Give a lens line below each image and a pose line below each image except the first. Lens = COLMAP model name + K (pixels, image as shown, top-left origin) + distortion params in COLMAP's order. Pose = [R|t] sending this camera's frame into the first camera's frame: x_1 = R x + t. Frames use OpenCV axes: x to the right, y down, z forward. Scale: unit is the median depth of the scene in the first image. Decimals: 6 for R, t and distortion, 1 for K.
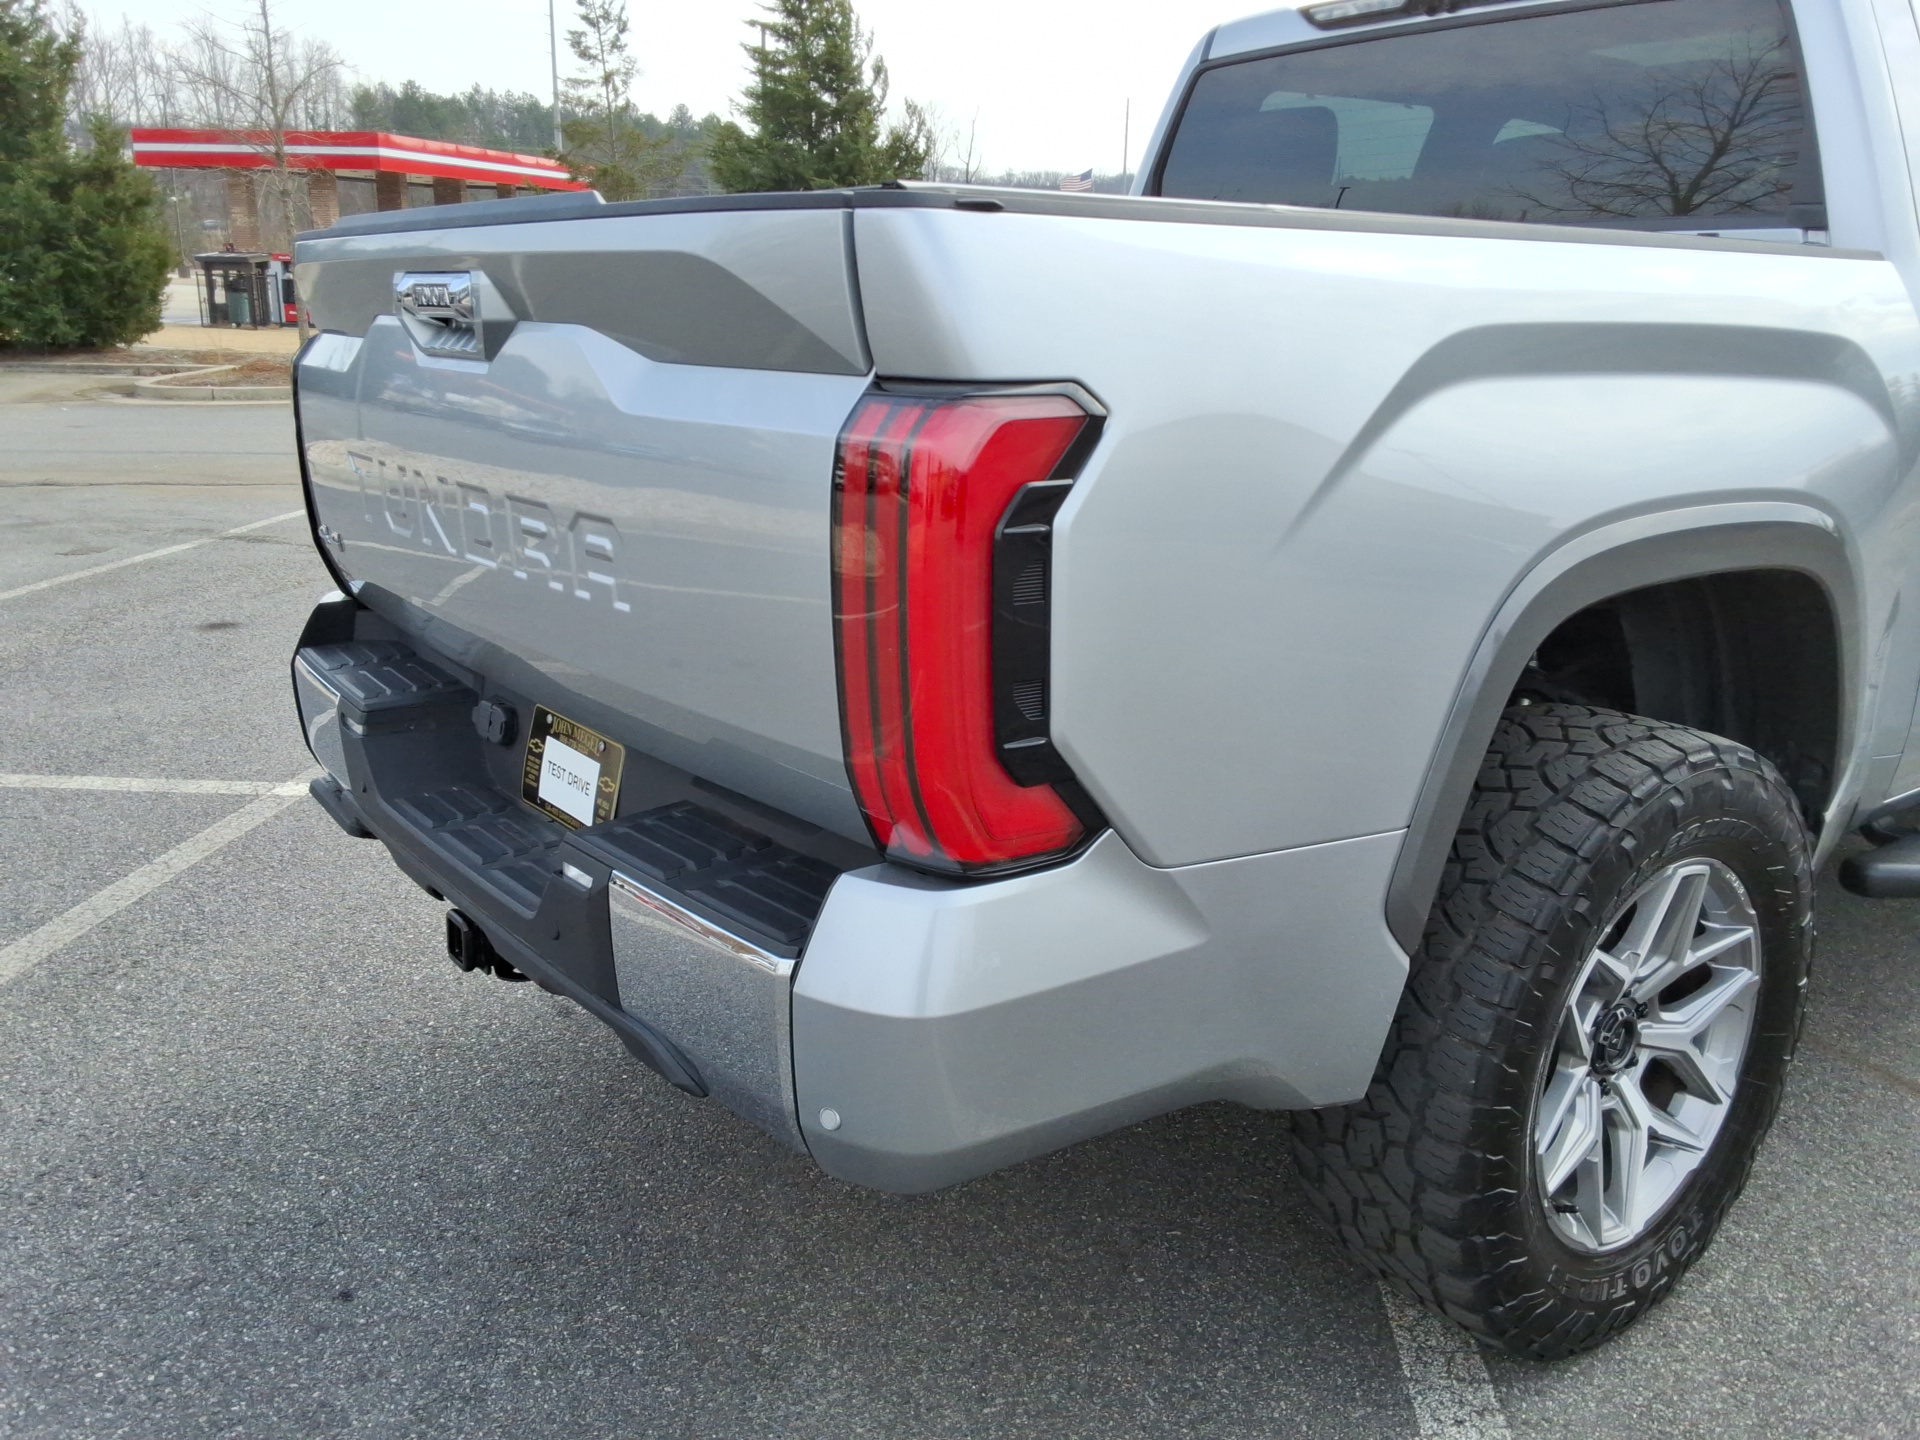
lens RADIAL K [[1540.8, 0, 978.8], [0, 1540.8, 701.2], [0, 0, 1]] dist [0.130481, -0.205153]
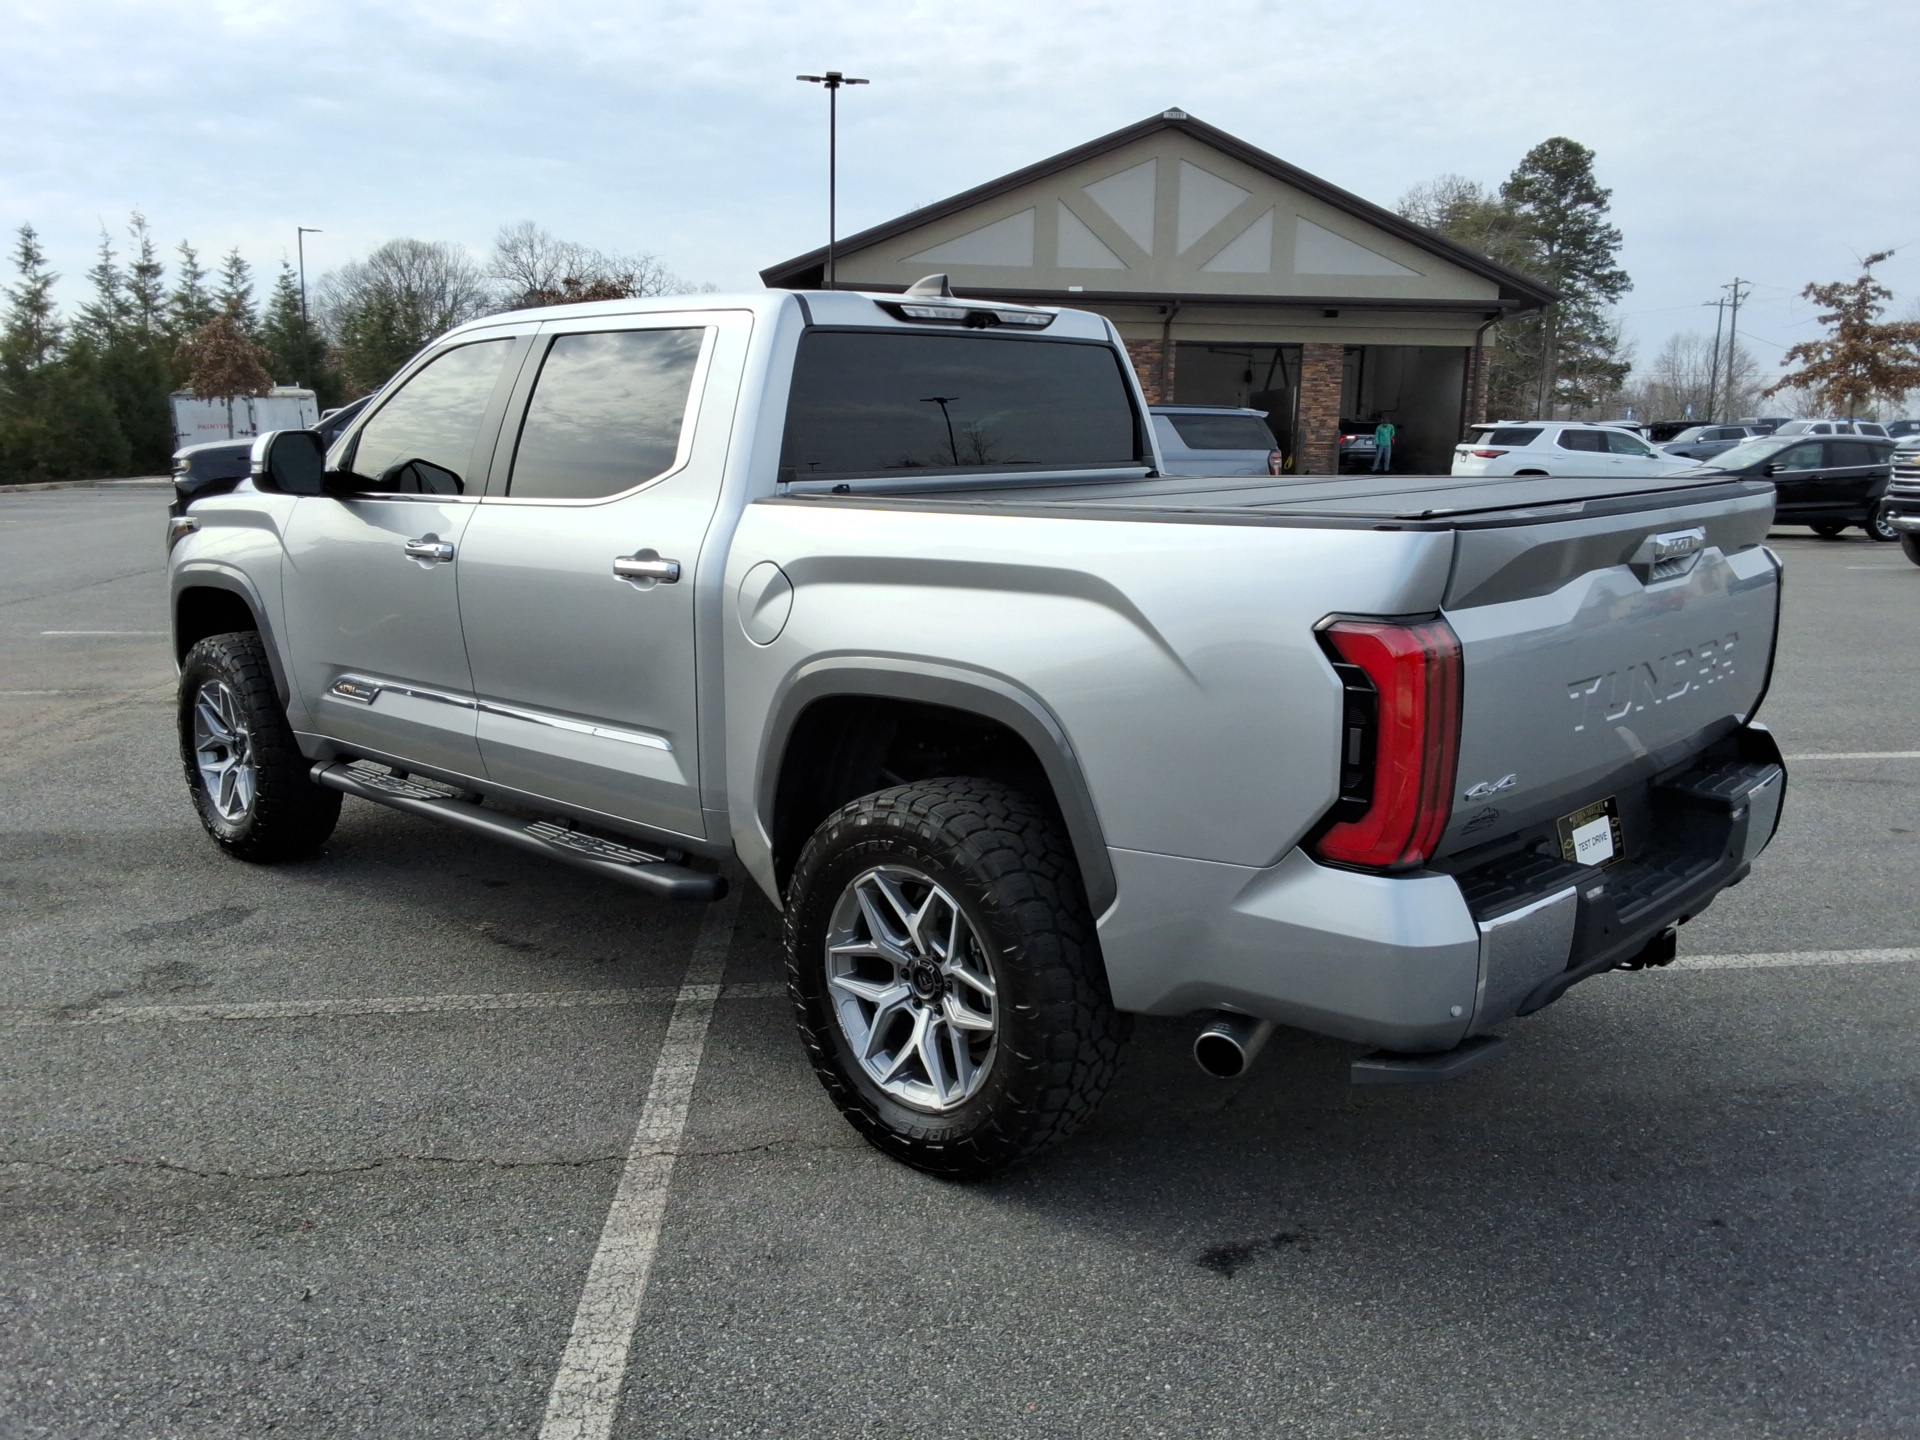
lens RADIAL K [[1540.8, 0, 978.8], [0, 1540.8, 701.2], [0, 0, 1]] dist [0.130481, -0.205153]
pose [[-0.156102, -0.183965, 0.970458, -1.734207], [0.255384, 0.941578, 0.219570, -0.608394], [-0.954155, 0.282114, -0.100001, 1.781337]]
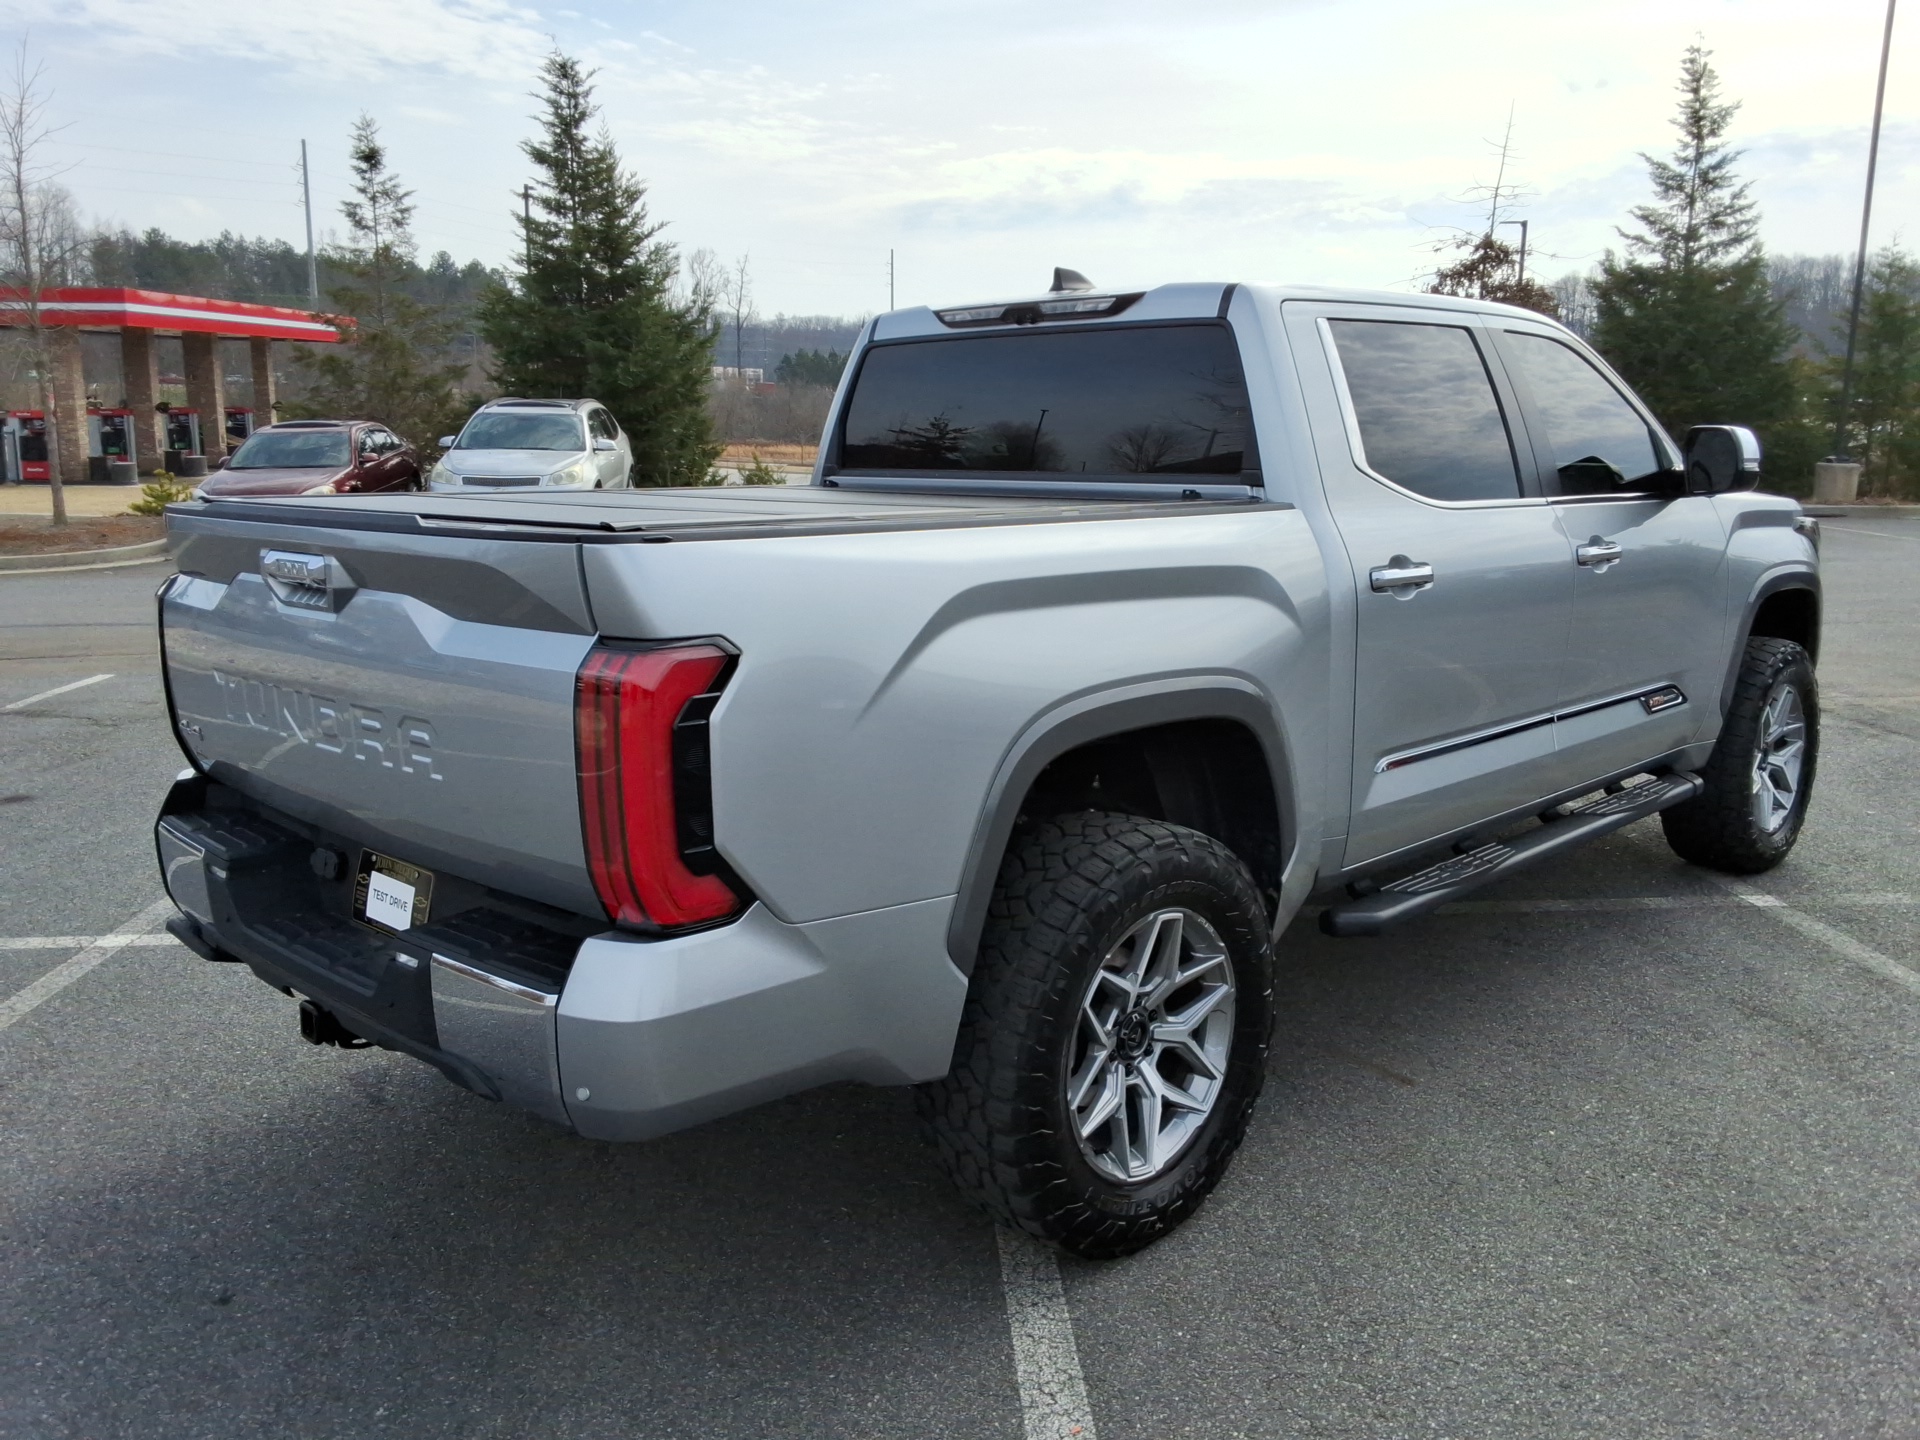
lens RADIAL K [[1540.8, 0, 978.8], [0, 1540.8, 701.2], [0, 0, 1]] dist [0.130481, -0.205153]
pose [[0.989979, -0.036891, 0.136312, 0.072820], [0.048219, 0.995567, -0.080752, 0.011667], [-0.132728, 0.086516, 0.987369, -0.475139]]
